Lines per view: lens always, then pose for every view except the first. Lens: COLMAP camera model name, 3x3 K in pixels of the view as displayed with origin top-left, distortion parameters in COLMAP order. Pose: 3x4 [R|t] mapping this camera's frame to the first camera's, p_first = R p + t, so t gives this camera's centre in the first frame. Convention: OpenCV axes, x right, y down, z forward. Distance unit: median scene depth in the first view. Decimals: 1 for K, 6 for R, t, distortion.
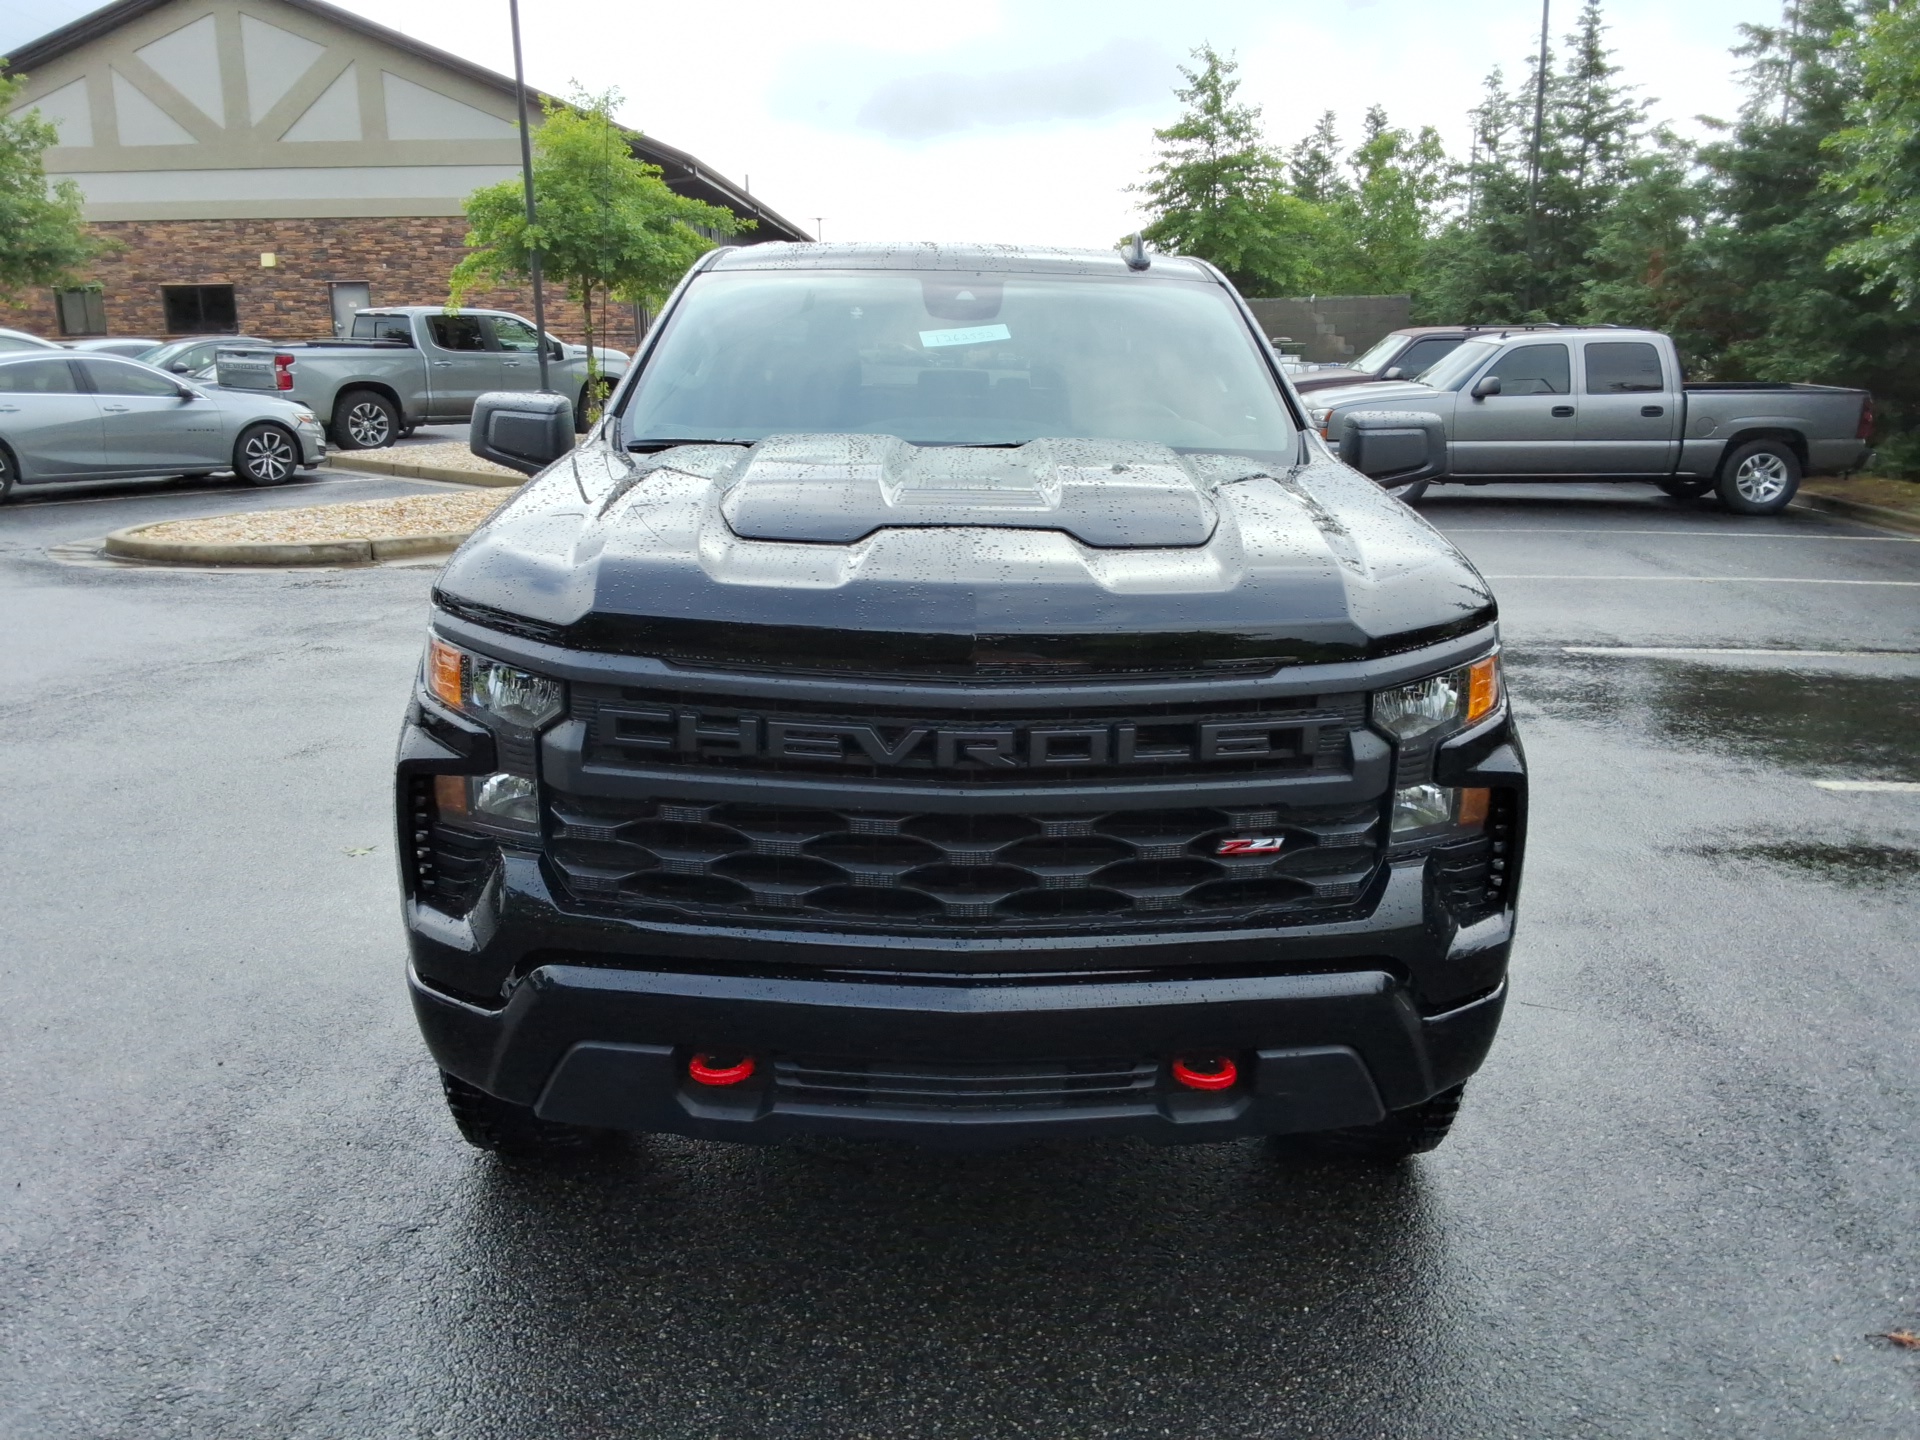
lens RADIAL K [[1546.5, 0, 967.5], [0, 1546.5, 700.5], [0, 0, 1]] dist [0.099498, -0.151252]
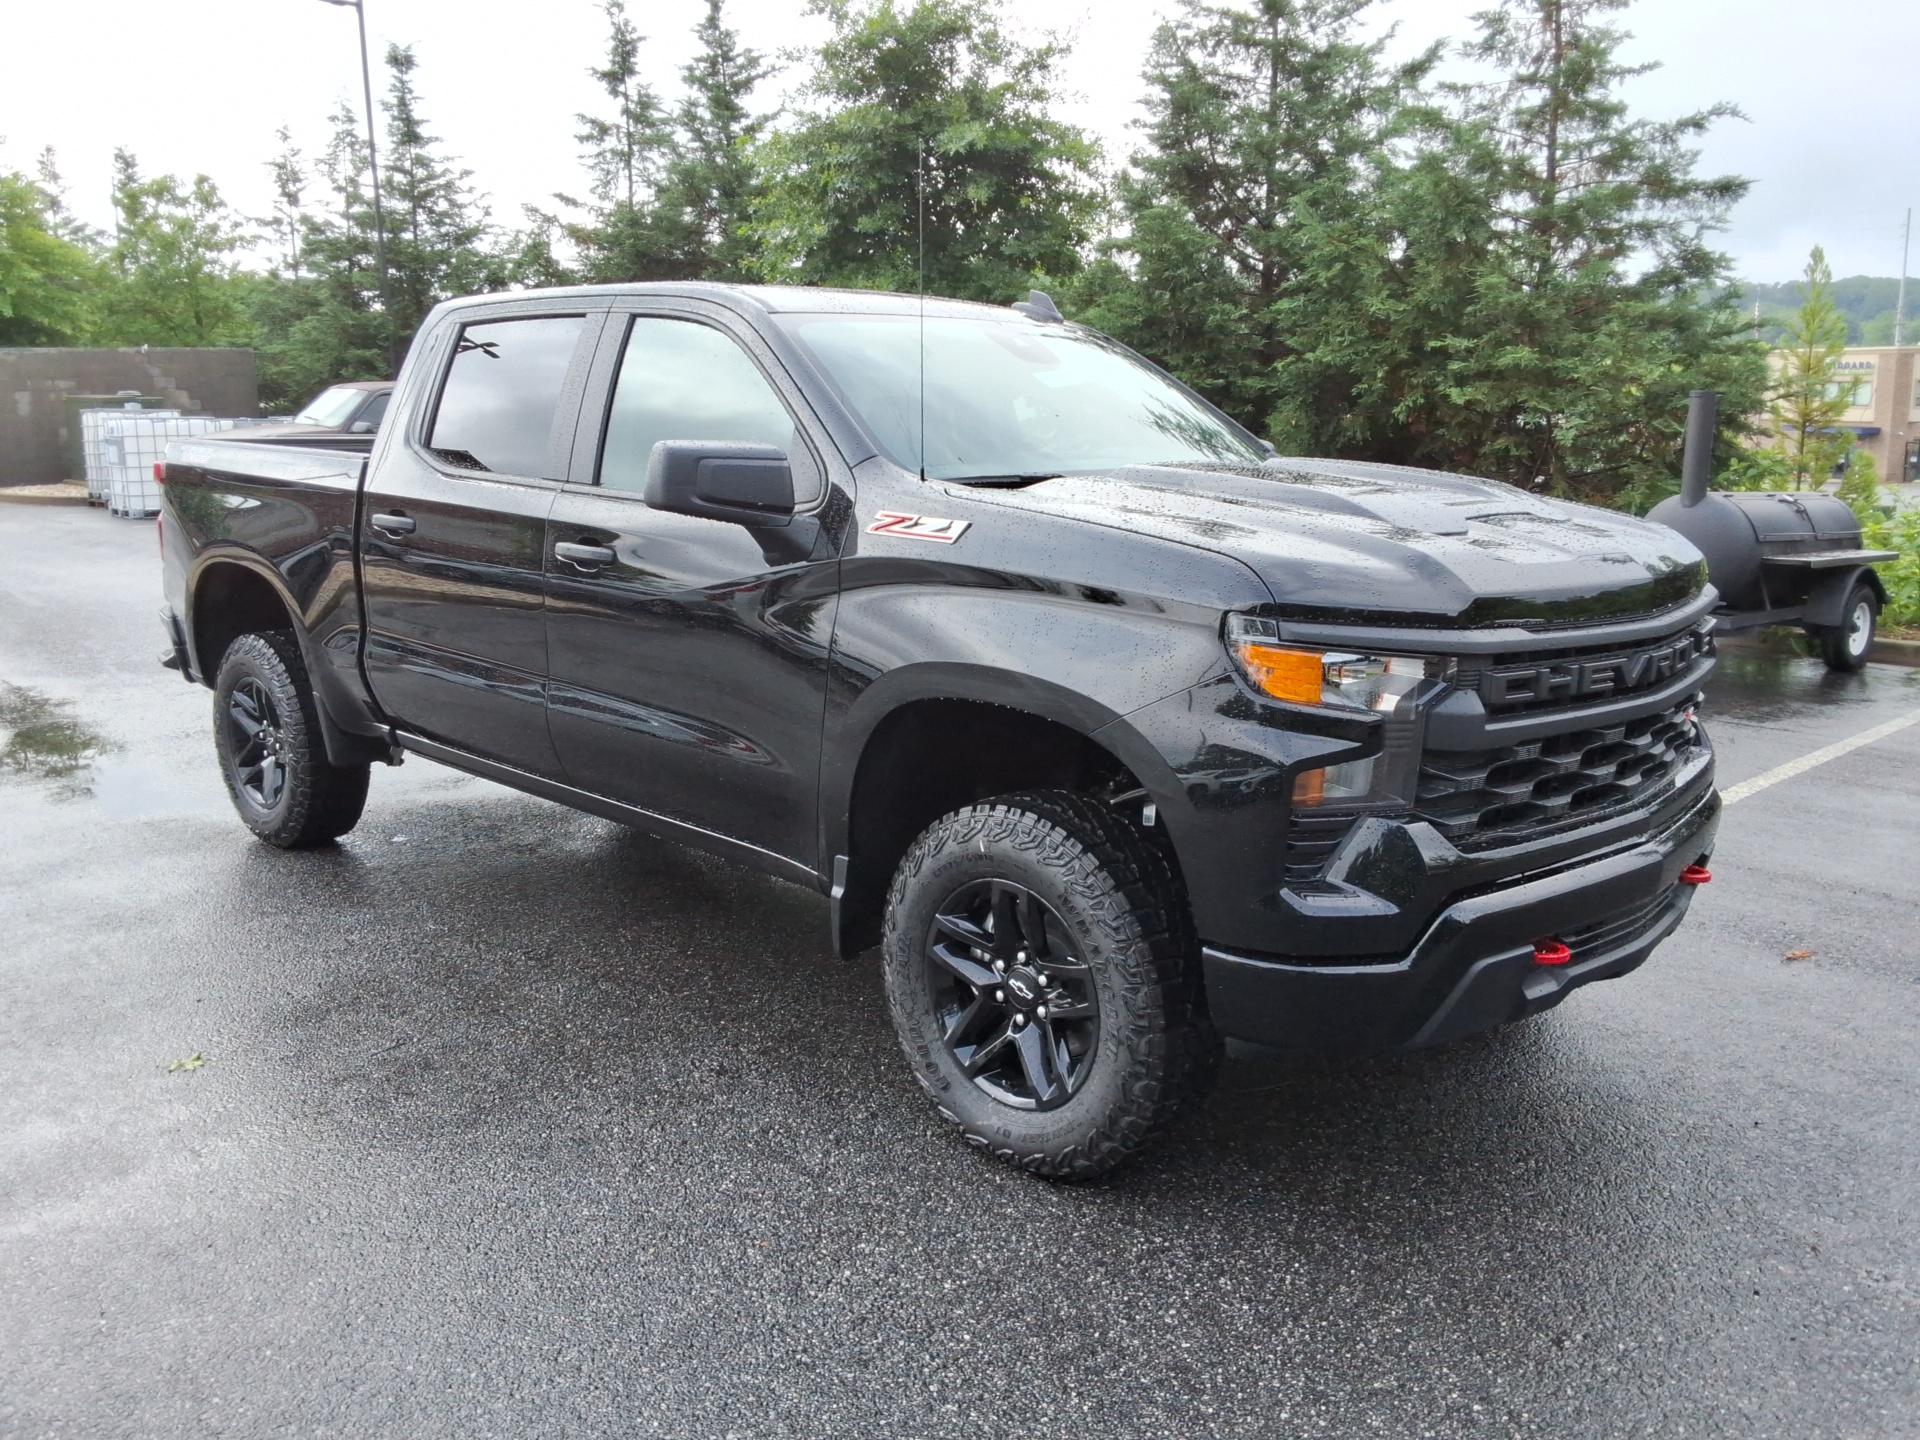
lens RADIAL K [[1536.9, 0, 974.2], [0, 1536.9, 708.0], [0, 0, 1]] dist [0.130355, -0.214617]
pose [[0.714577, -0.138339, 0.685742, -0.096178], [0.159321, 0.986674, 0.033028, -0.005154], [-0.681173, 0.085653, 0.727095, 0.028445]]
